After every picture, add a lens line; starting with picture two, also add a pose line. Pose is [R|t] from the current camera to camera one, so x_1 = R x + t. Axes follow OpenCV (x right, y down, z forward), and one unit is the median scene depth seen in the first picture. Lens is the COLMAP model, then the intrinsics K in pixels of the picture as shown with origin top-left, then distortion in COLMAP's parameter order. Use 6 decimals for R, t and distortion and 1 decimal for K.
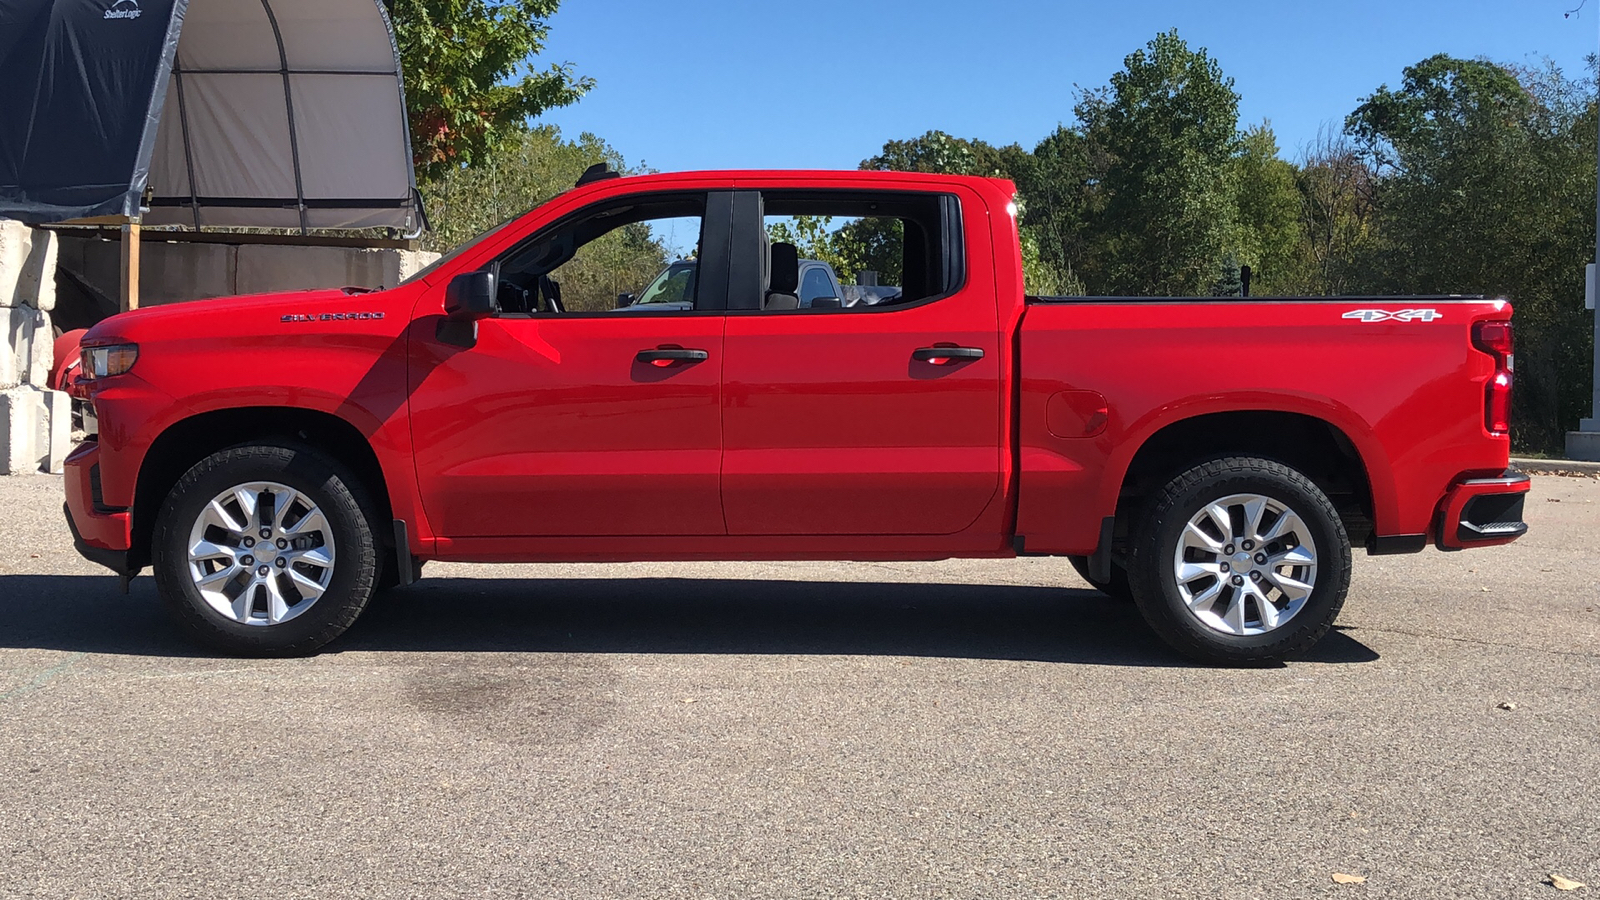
lens RADIAL K [[2032.8, 0, 800.0], [0, 2032.8, 450.0], [0, 0, 1]] dist [0.152145, -0.491229]
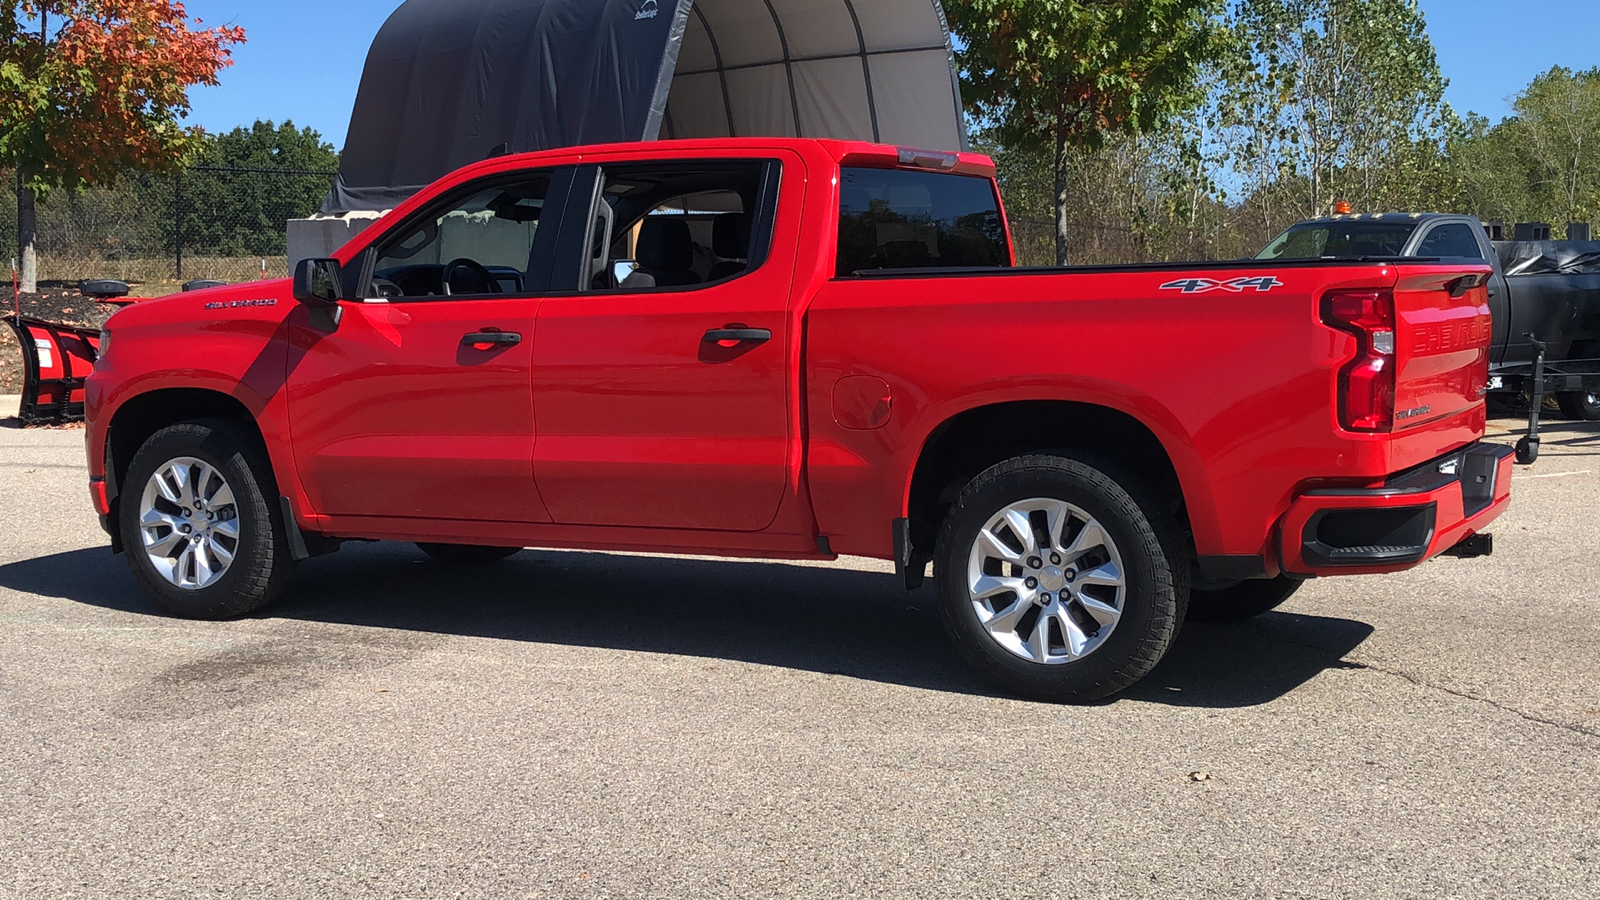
lens RADIAL K [[2032.8, 0, 800.0], [0, 2032.8, 450.0], [0, 0, 1]] dist [0.152145, -0.491229]
pose [[0.868053, 0.021693, -0.495998, 0.546759], [-0.012825, 0.999691, 0.021276, -0.015209], [0.496307, -0.012108, 0.868063, 0.212420]]
